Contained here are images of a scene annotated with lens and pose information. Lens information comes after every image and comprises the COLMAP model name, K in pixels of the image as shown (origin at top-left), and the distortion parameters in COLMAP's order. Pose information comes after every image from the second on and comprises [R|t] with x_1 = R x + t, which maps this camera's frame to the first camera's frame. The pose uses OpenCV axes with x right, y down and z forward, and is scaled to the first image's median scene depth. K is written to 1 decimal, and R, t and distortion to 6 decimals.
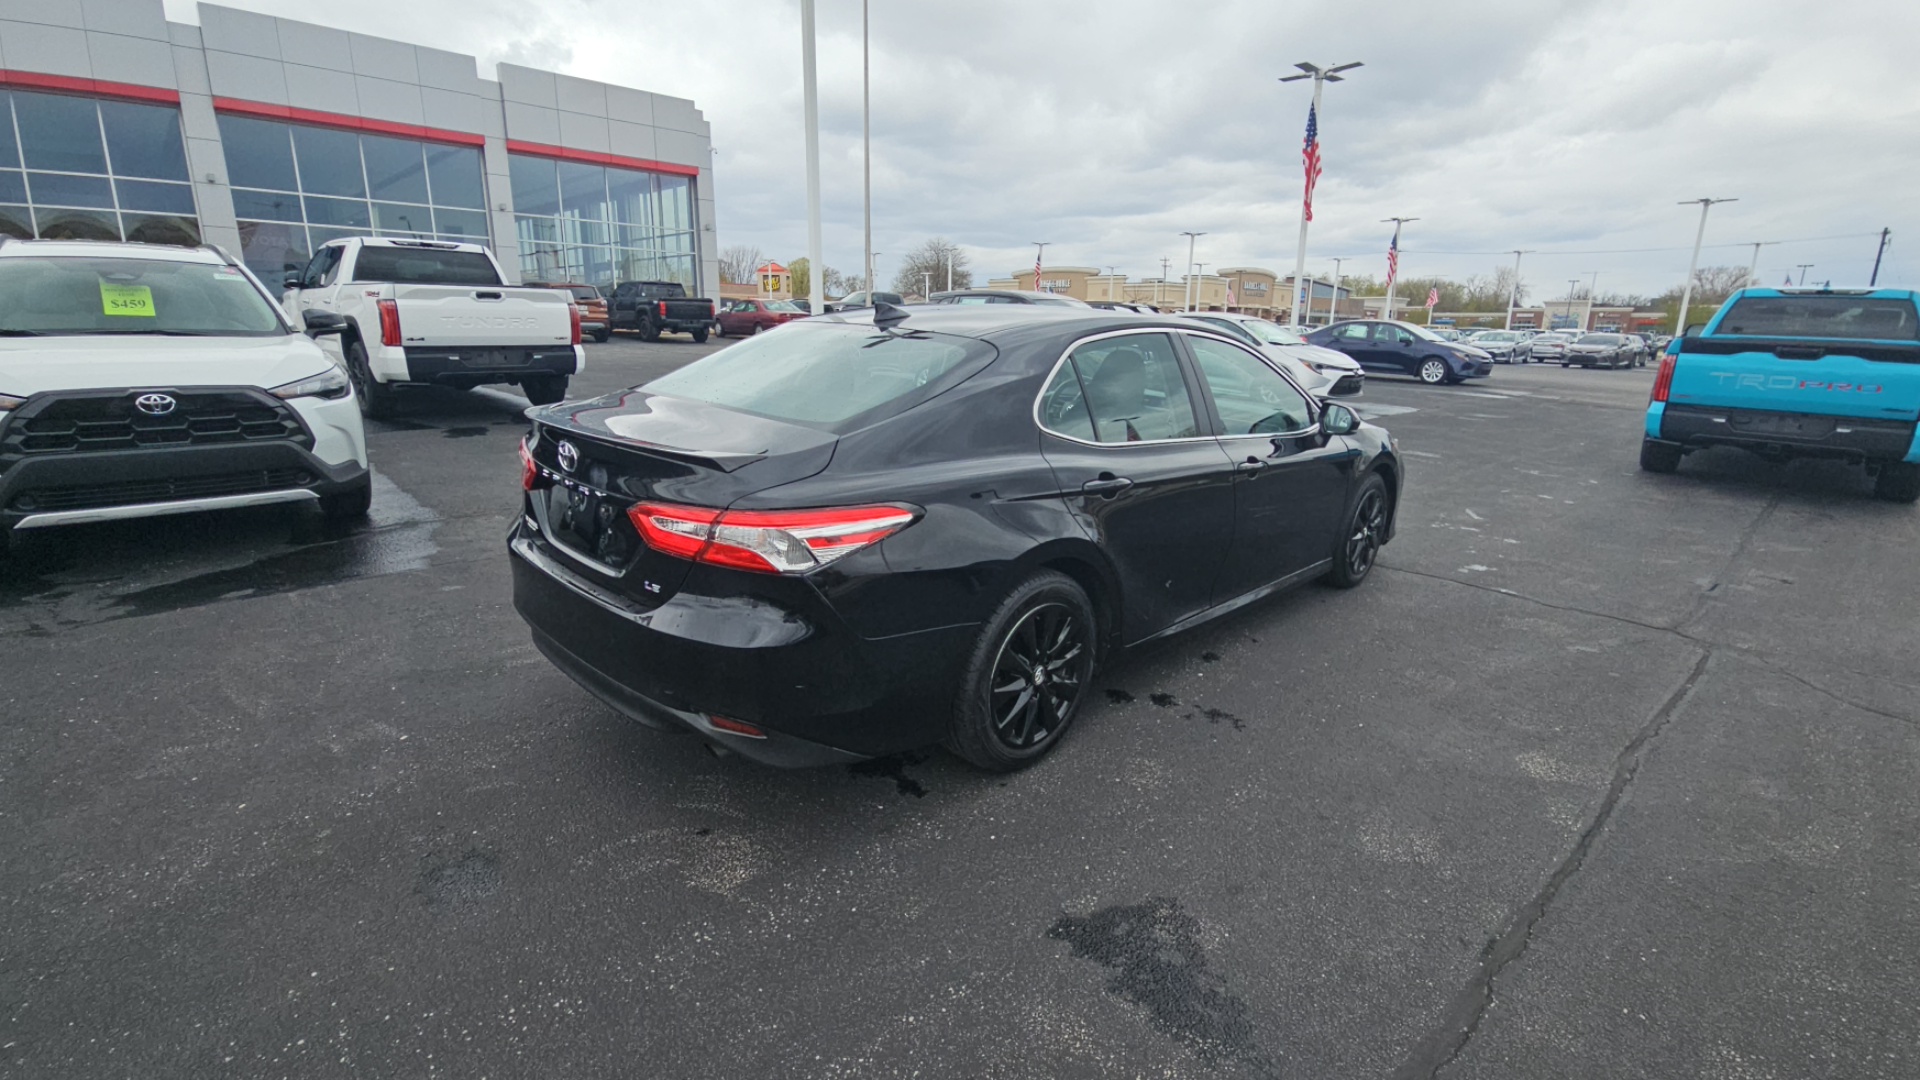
lens RADIAL K [[859.8, 0, 979.8], [0, 859.8, 541.5], [0, 0, 1]] dist [0.008161, -0.004785]
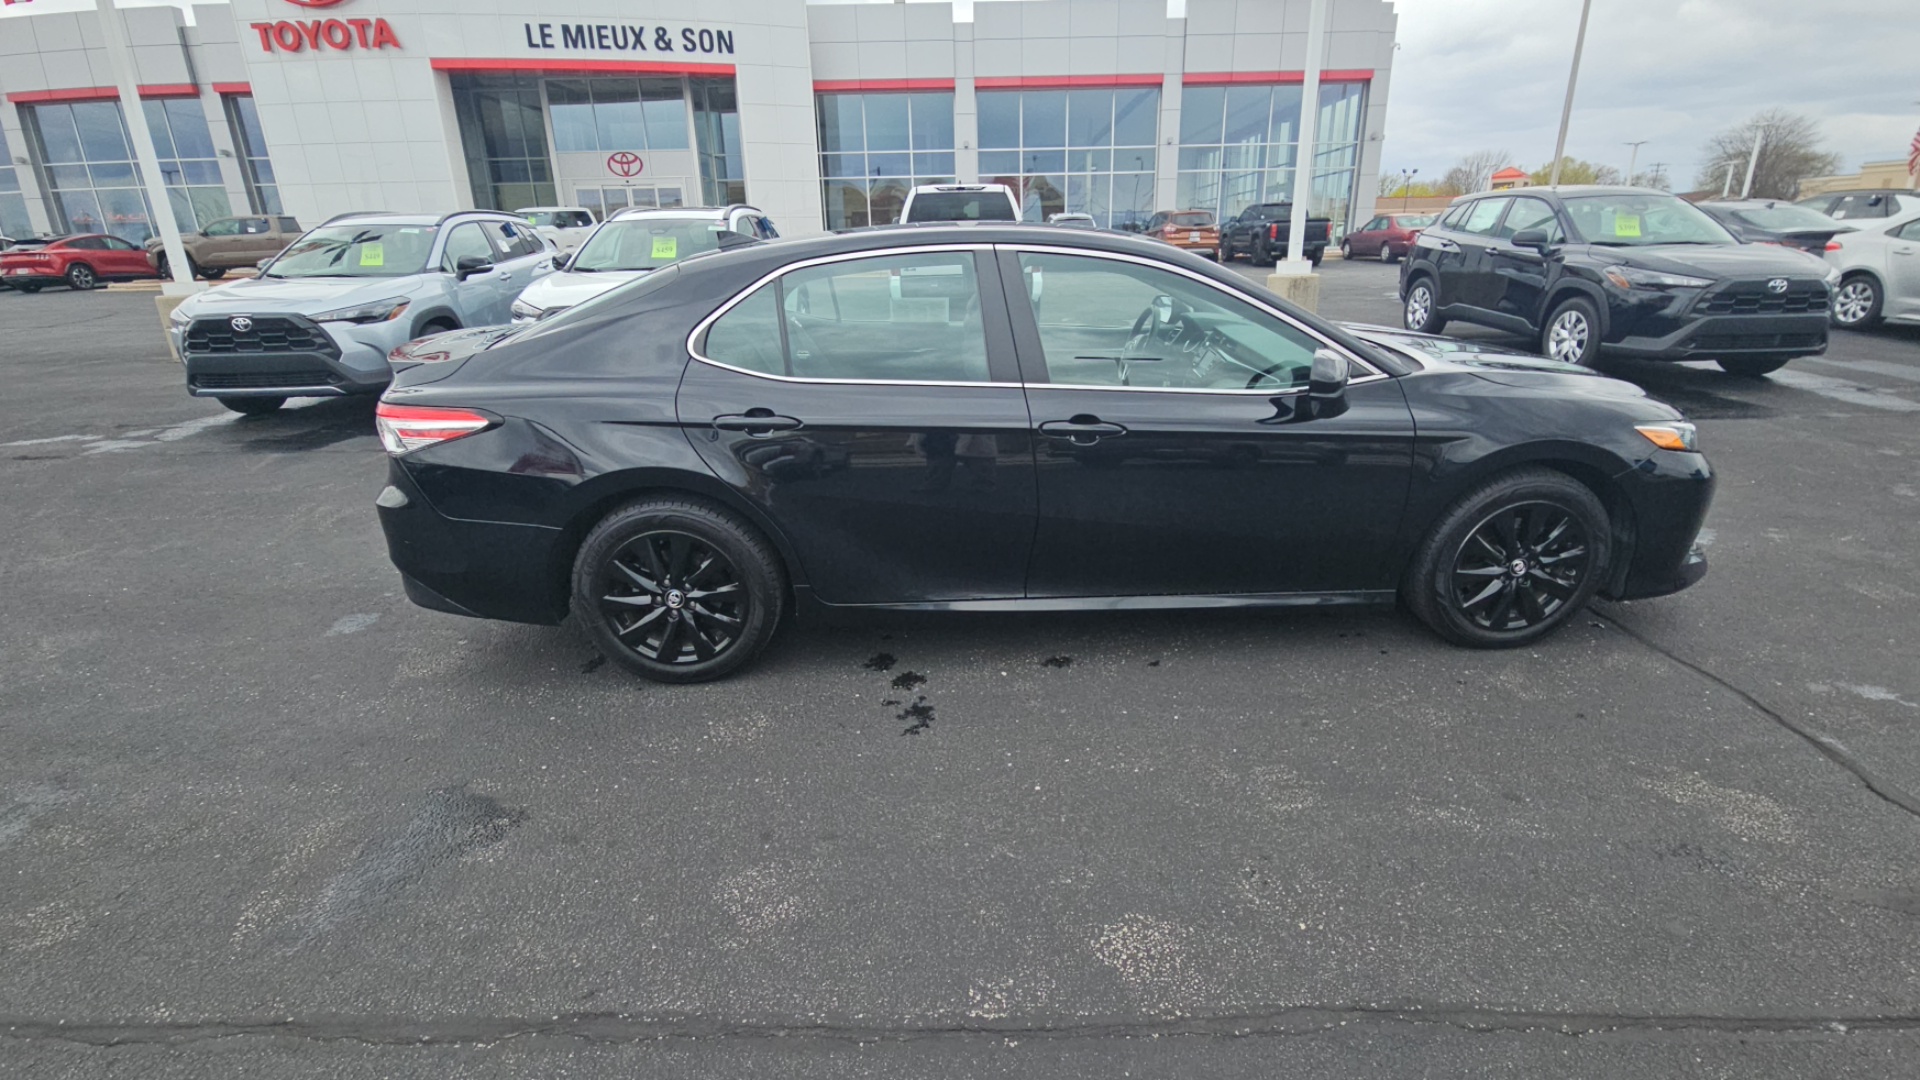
lens RADIAL K [[860.7, 0, 979.9], [0, 860.7, 542.5], [0, 0, 1]] dist [0.005751, -0.004536]
pose [[0.718566, 0.196302, -0.667180, 0.801152], [-0.140551, 0.980532, 0.137122, -0.082431], [0.681108, -0.004758, 0.732167, 0.396296]]
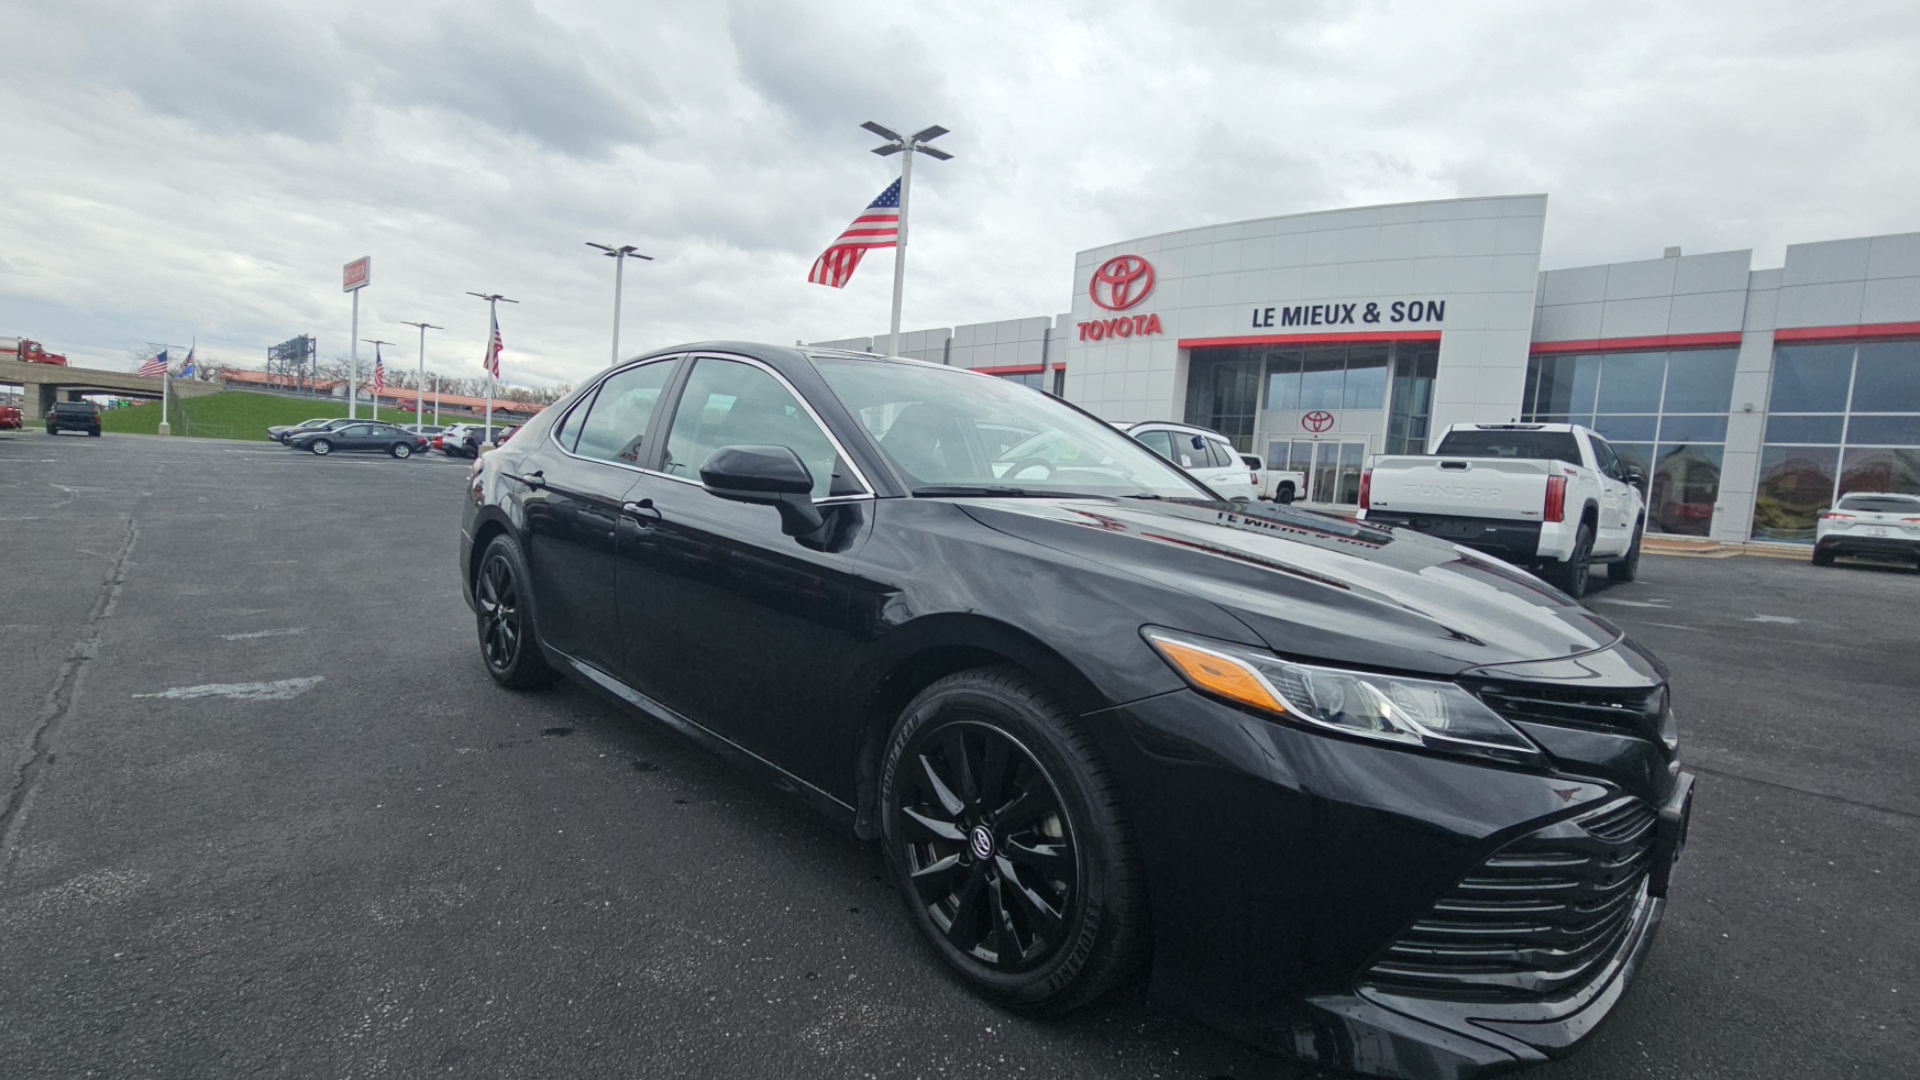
lens RADIAL K [[860.7, 0, 979.9], [0, 860.7, 542.5], [0, 0, 1]] dist [0.005751, -0.004536]
pose [[-0.018187, 0.048766, -0.998645, 1.102422], [-0.321799, 0.945378, 0.052025, -0.202878], [0.946633, 0.322309, -0.001501, 1.331574]]
